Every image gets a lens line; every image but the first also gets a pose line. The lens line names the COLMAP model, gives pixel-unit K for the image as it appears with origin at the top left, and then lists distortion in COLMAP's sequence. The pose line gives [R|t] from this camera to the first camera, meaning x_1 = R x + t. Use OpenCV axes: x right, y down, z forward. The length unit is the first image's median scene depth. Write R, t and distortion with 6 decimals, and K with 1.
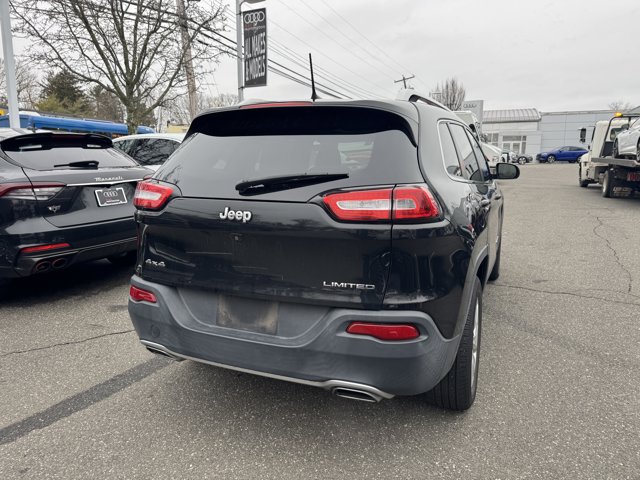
lens RADIAL K [[455.7, 0, 327.0], [0, 455.7, 239.3], [0, 0, 1]] dist [0.074695, -0.082448]
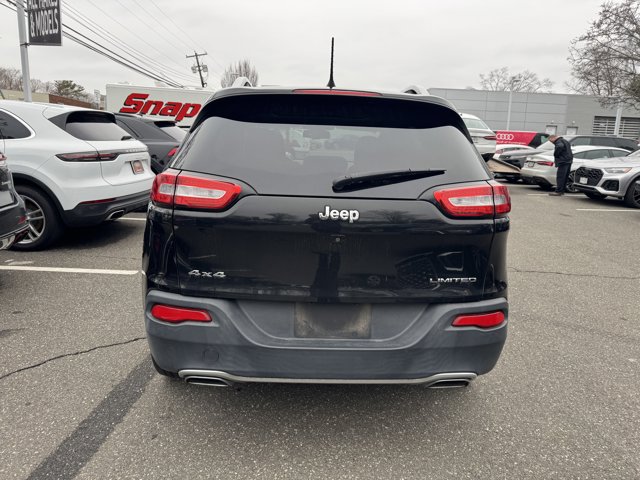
lens RADIAL K [[455.7, 0, 327.0], [0, 455.7, 239.3], [0, 0, 1]] dist [0.074695, -0.082448]
pose [[0.897763, -0.057918, 0.436654, -0.565886], [0.040392, 0.997966, 0.049324, -0.045411], [-0.438623, -0.026644, 0.898276, 0.179336]]
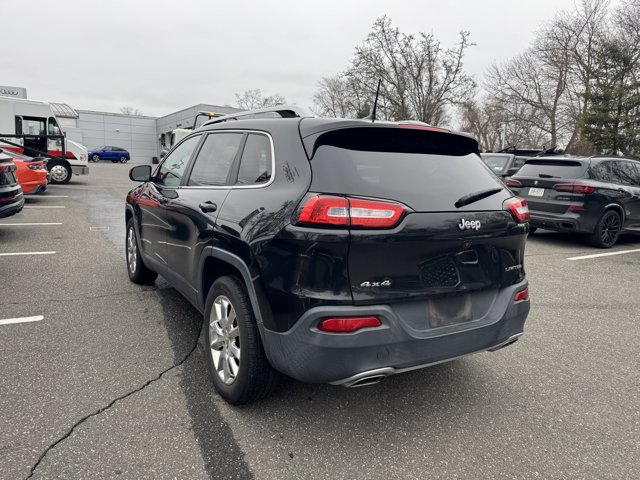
lens RADIAL K [[455.7, 0, 327.0], [0, 455.7, 239.3], [0, 0, 1]] dist [0.074695, -0.082448]
pose [[0.551818, -0.104392, 0.827405, -1.261802], [0.100517, 0.993227, 0.058277, -0.110885], [-0.827885, 0.051010, 0.558574, 0.590009]]
